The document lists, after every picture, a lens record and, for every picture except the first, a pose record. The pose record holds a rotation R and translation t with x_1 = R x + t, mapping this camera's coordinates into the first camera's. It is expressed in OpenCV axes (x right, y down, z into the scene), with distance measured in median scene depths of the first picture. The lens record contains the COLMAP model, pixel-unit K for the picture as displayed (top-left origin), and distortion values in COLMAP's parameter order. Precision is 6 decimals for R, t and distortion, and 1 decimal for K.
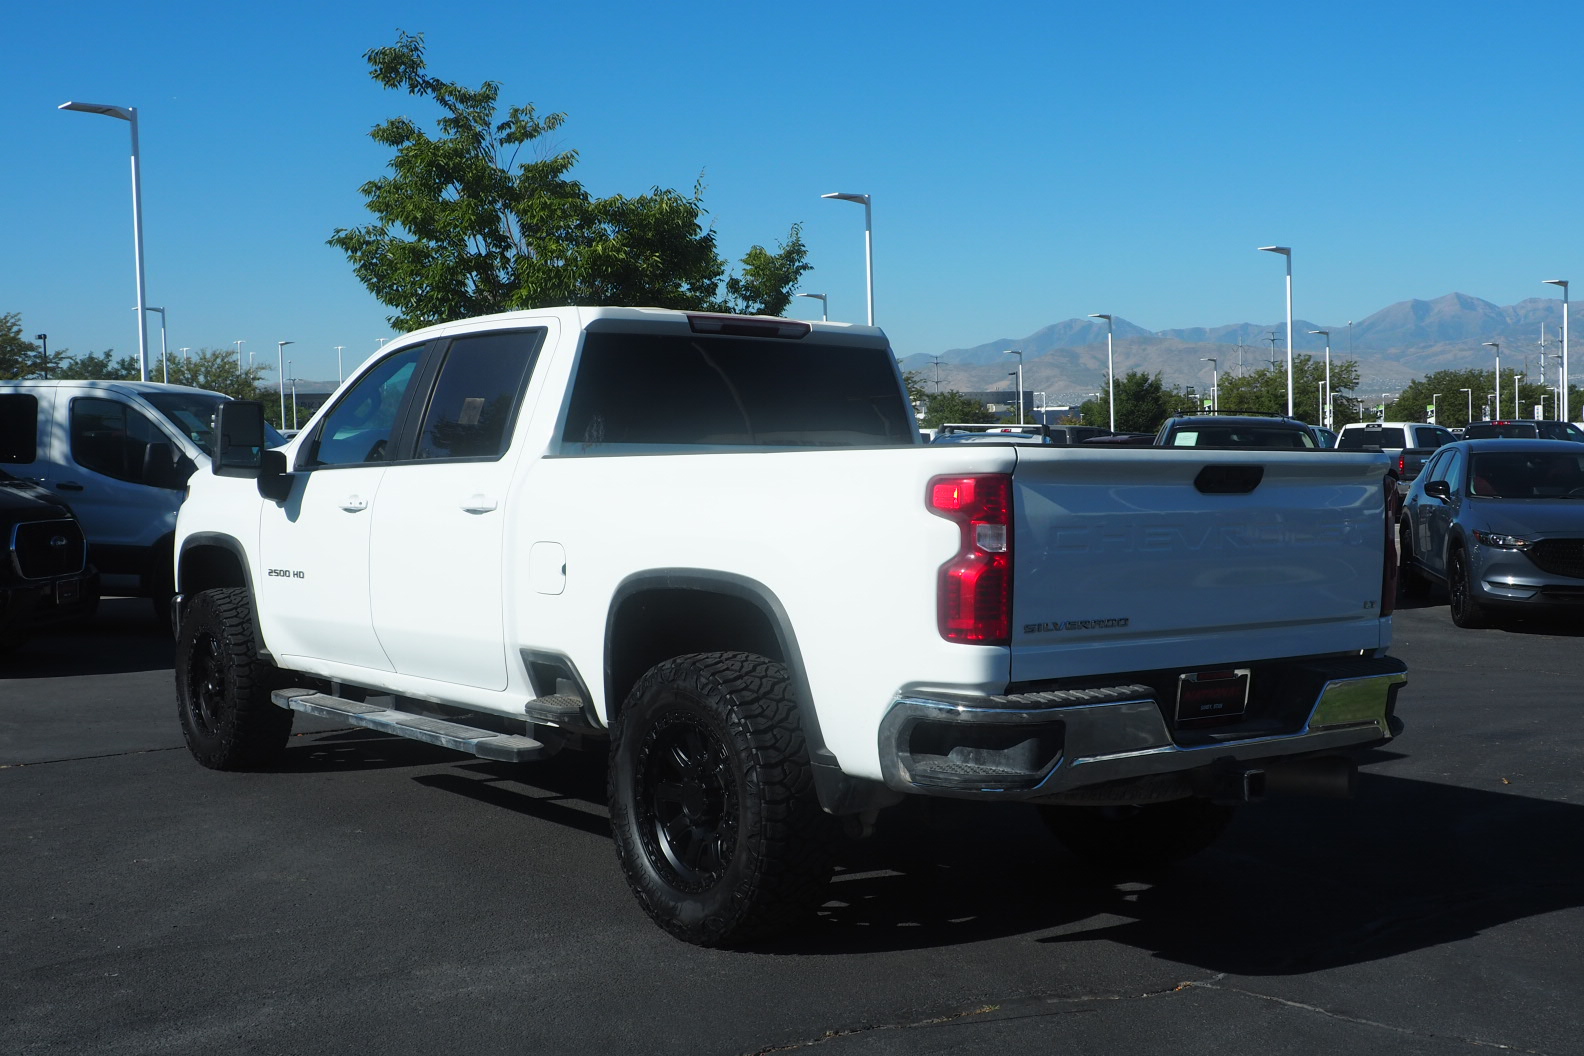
lens RADIAL K [[1893.2, 0, 902.8], [0, 1893.2, 526.2], [0, 0, 1]] dist [0.001132, -0.010090]
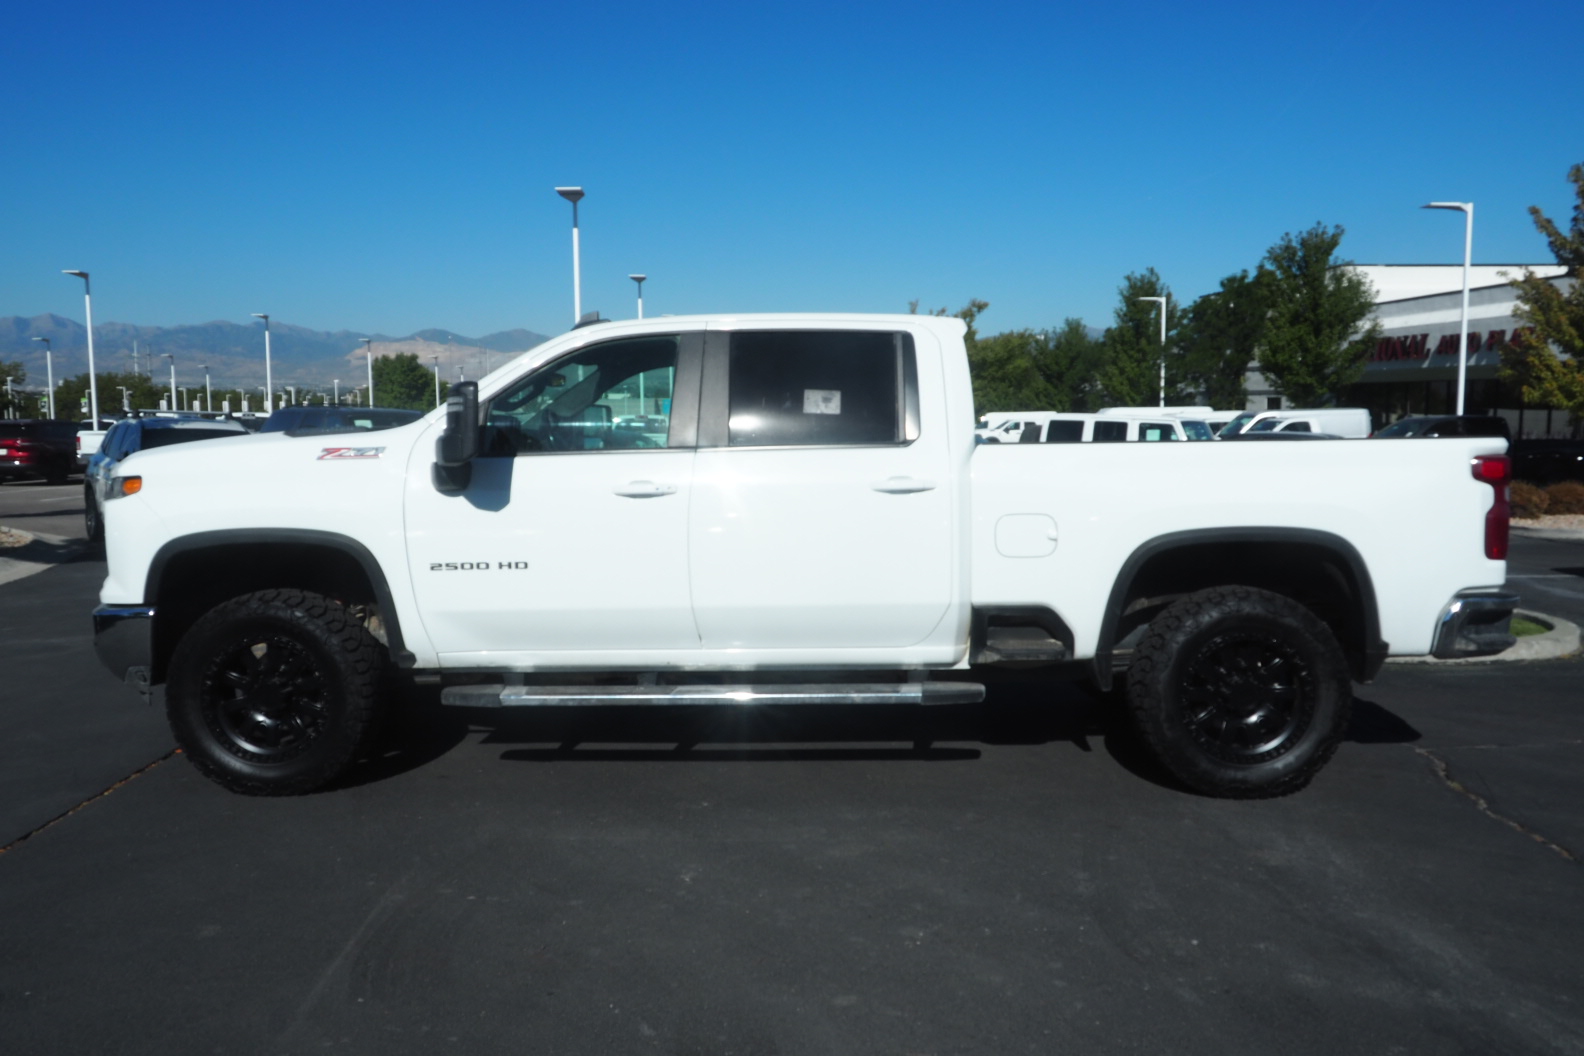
lens RADIAL K [[1224.8, 0, 792.0], [0, 1224.8, 528.0], [0, 0, 1]] dist [-0.018565, -0.002015]
pose [[0.621632, -0.056476, 0.781270, -0.695252], [0.025835, 0.998333, 0.051611, -0.020975], [-0.782883, -0.011898, 0.622055, 0.497145]]
